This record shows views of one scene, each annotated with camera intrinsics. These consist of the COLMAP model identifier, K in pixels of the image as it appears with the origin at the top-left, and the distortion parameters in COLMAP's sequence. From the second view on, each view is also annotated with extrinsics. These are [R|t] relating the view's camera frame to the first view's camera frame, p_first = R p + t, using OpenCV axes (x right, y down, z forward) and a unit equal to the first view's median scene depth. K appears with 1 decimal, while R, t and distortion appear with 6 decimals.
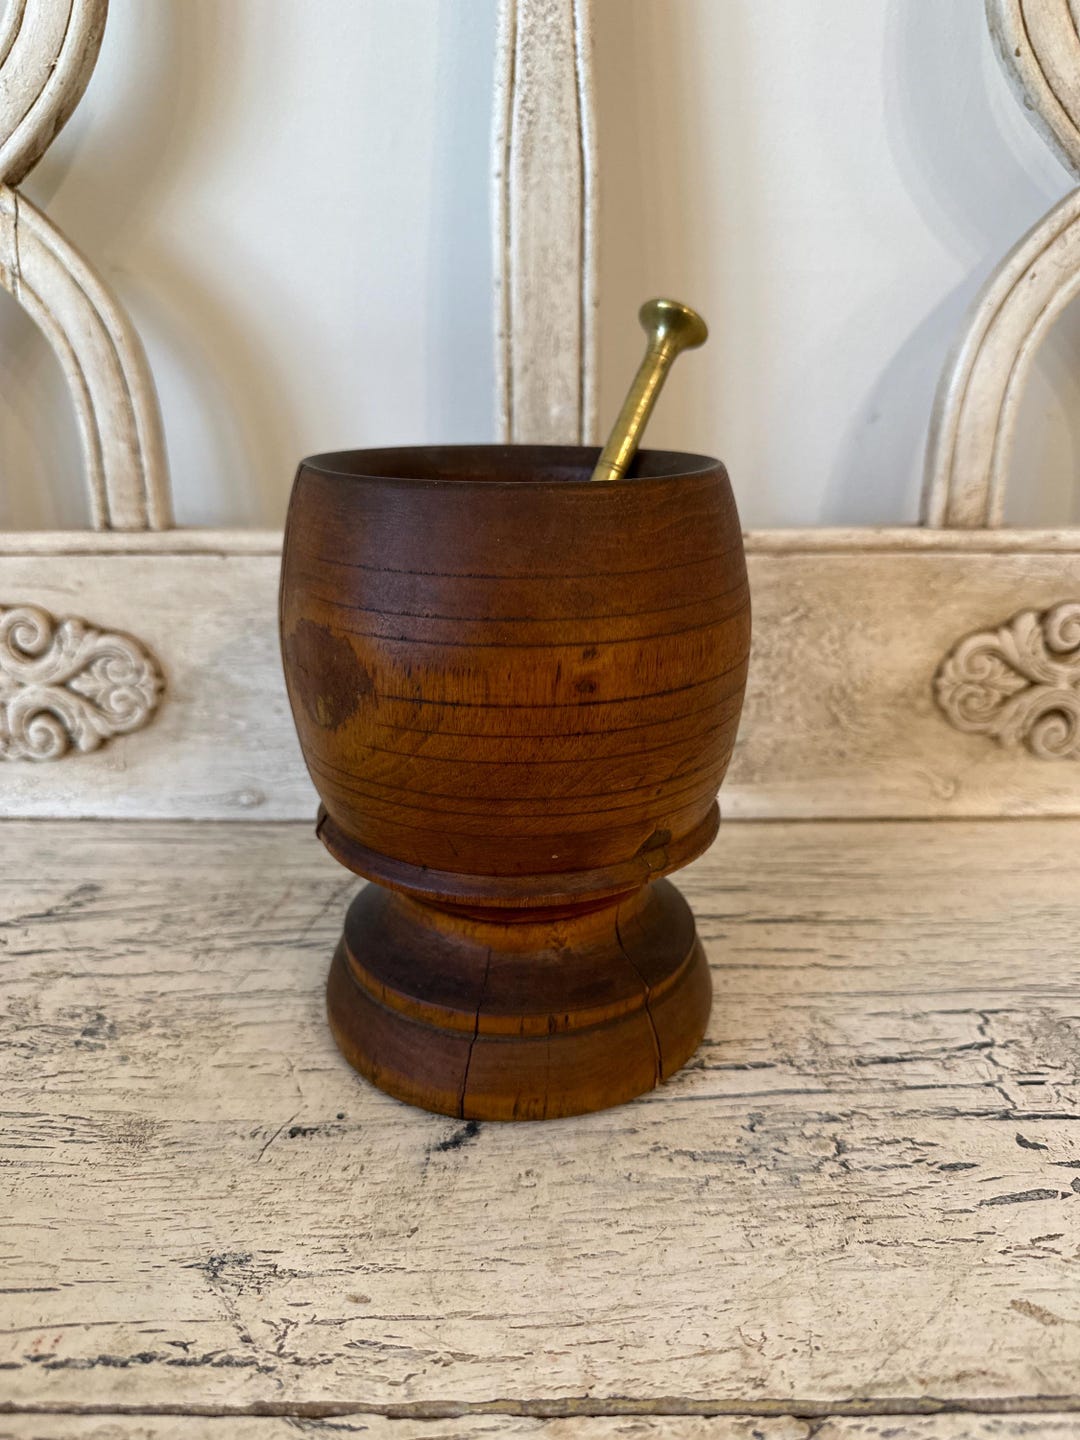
lens RADIAL K [[992.0, 0, 540.0], [0, 992.0, 720.0], [0, 0, 1]] dist [-0.041775, -0.038263]
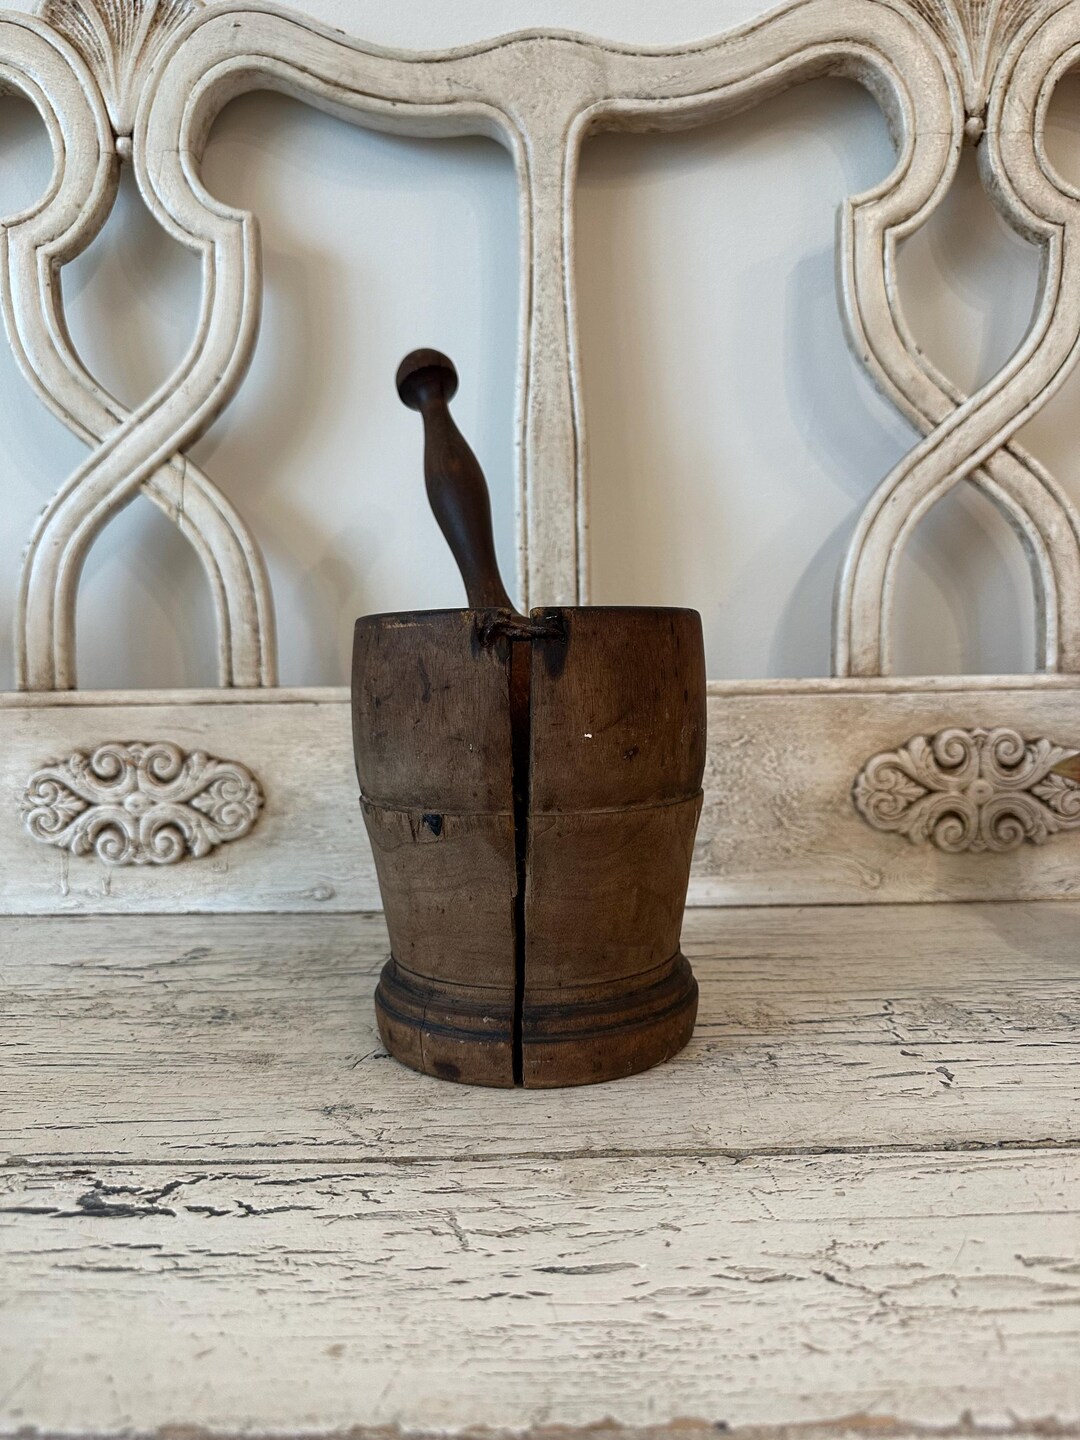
lens RADIAL K [[992.0, 0, 540.0], [0, 992.0, 720.0], [0, 0, 1]] dist [-0.041775, -0.038263]
pose [[0.999866, -0.013067, -0.009911, -0.000494], [0.010022, 0.965175, -0.261412, 0.215322], [0.012982, 0.261278, 0.965176, -0.305057]]
